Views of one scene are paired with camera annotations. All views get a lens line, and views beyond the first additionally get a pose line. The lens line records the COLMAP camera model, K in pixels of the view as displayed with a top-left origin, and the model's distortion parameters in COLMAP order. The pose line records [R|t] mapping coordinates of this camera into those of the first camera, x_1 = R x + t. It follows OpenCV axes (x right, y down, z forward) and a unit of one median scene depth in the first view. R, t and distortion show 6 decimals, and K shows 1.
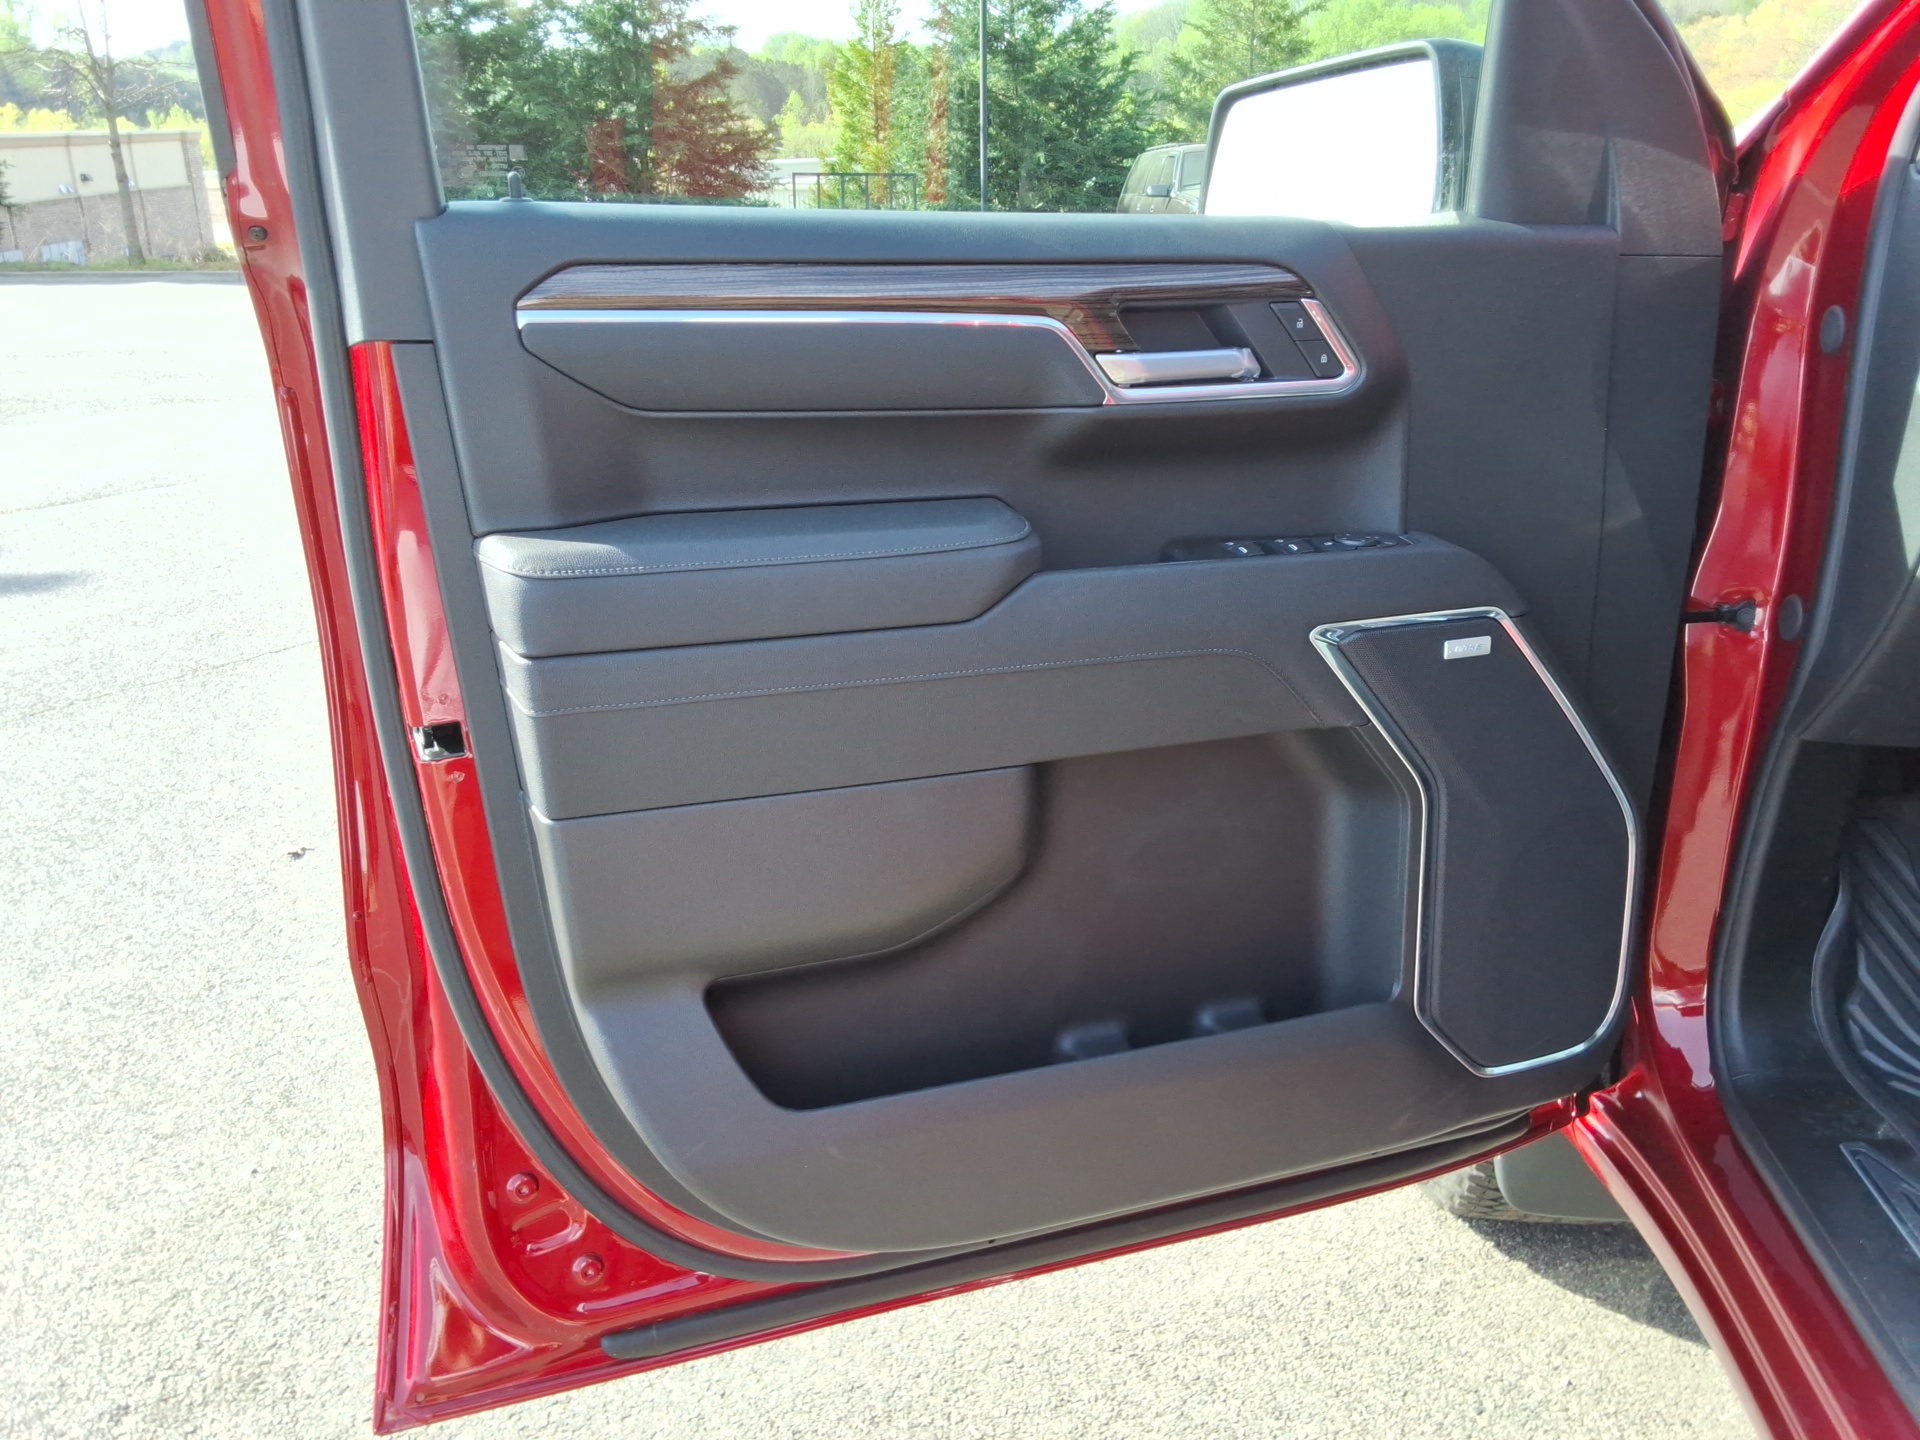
lens RADIAL K [[1536.2, 0, 970.2], [0, 1536.2, 711.2], [0, 0, 1]] dist [0.121002, -0.201703]
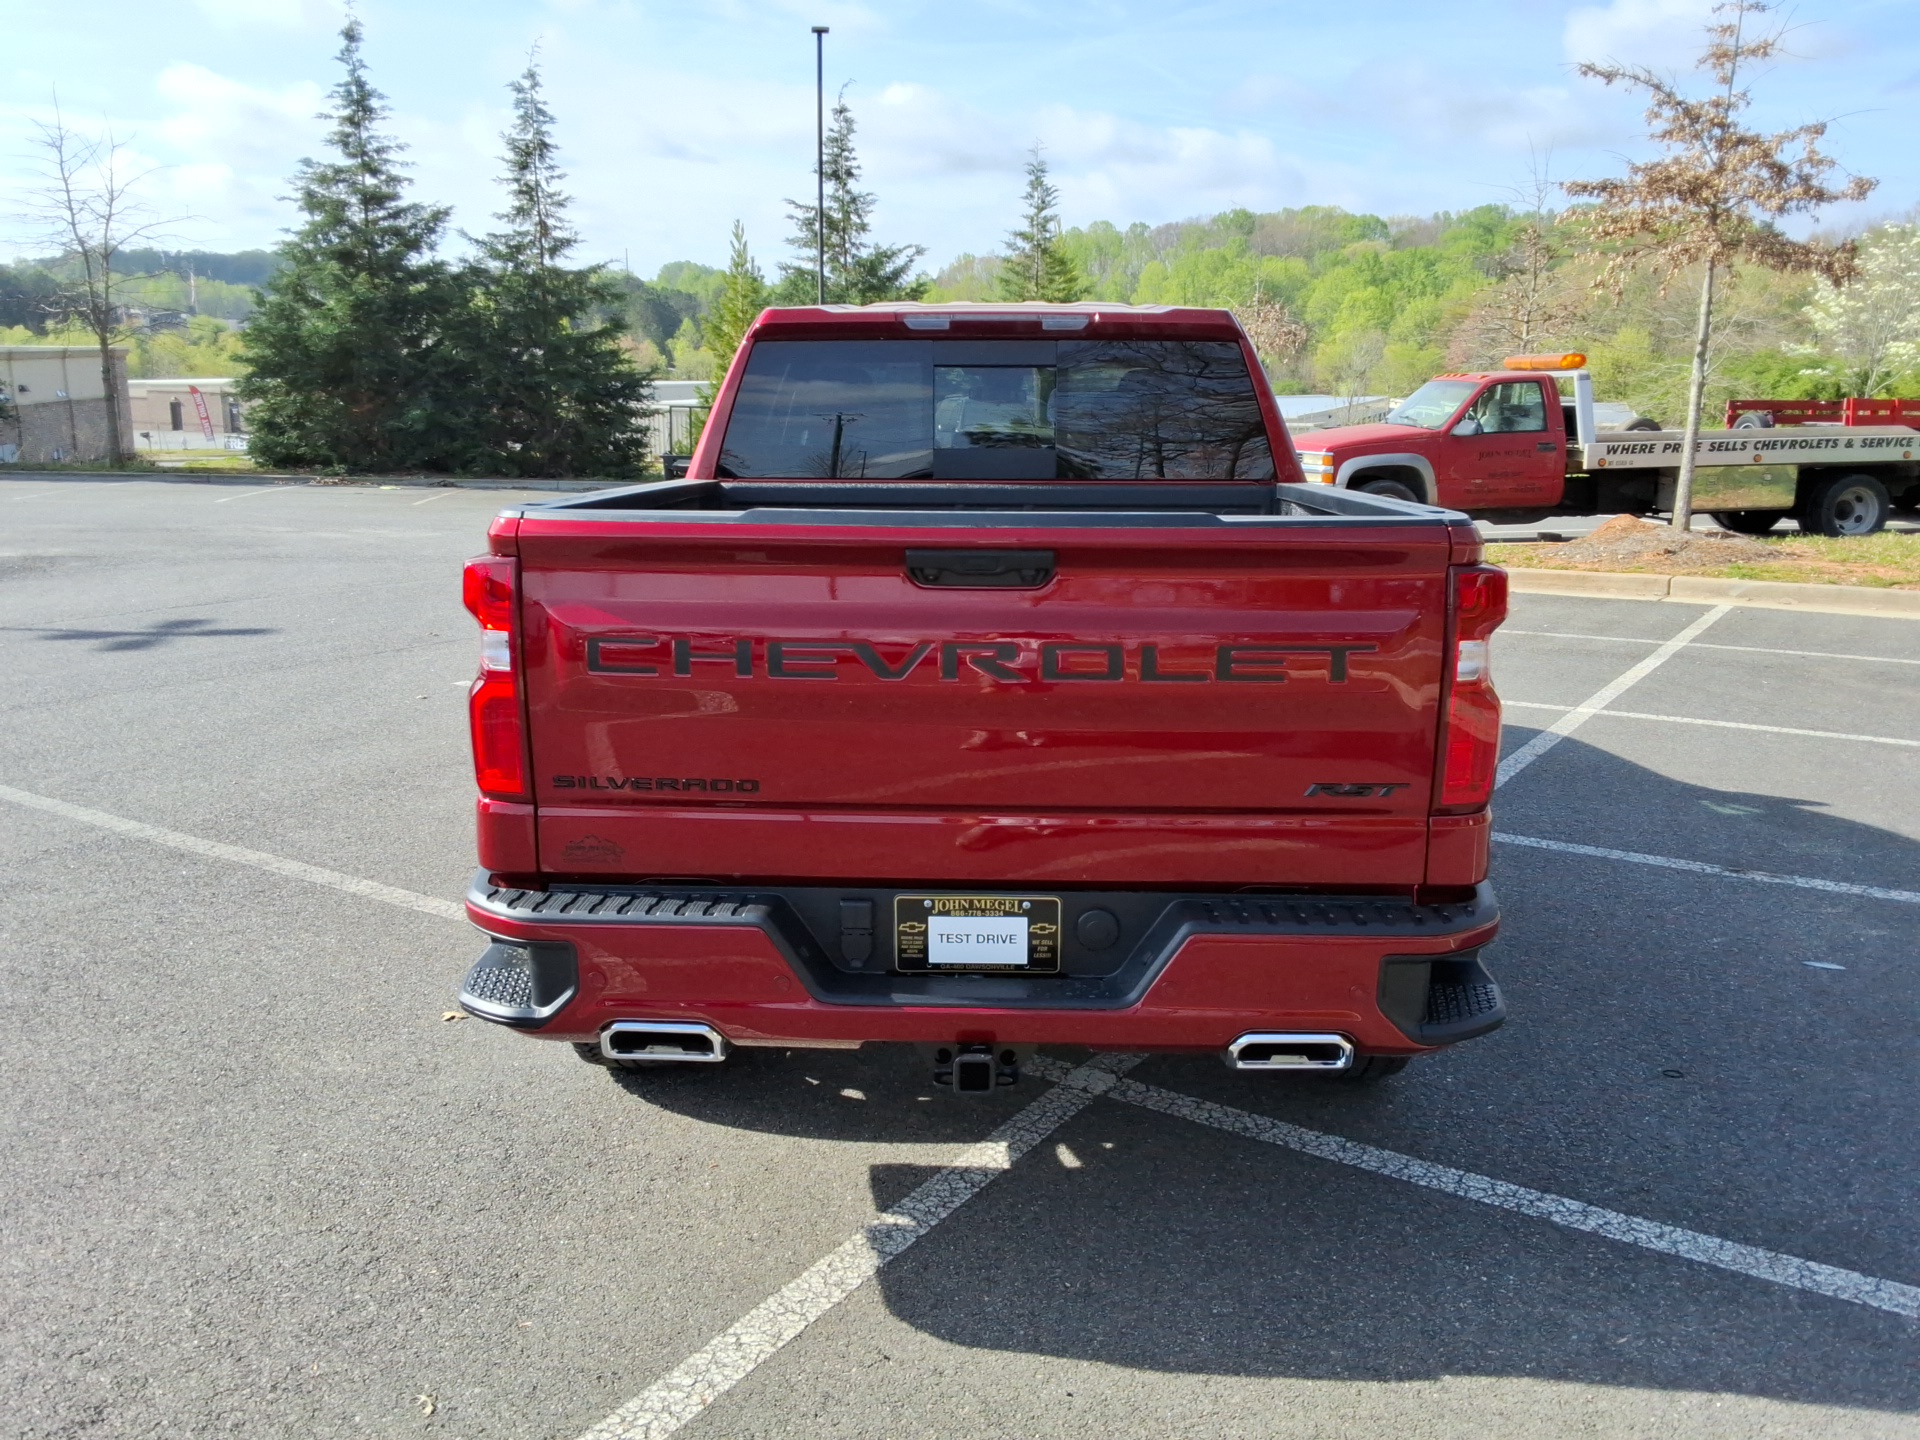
lens RADIAL K [[1536.2, 0, 970.2], [0, 1536.2, 711.2], [0, 0, 1]] dist [0.121002, -0.201703]
pose [[0.997314, 0.005436, 0.073046, 0.037186], [0.004239, 0.991288, -0.131641, 0.062771], [-0.073125, 0.131597, 0.988603, -0.216347]]
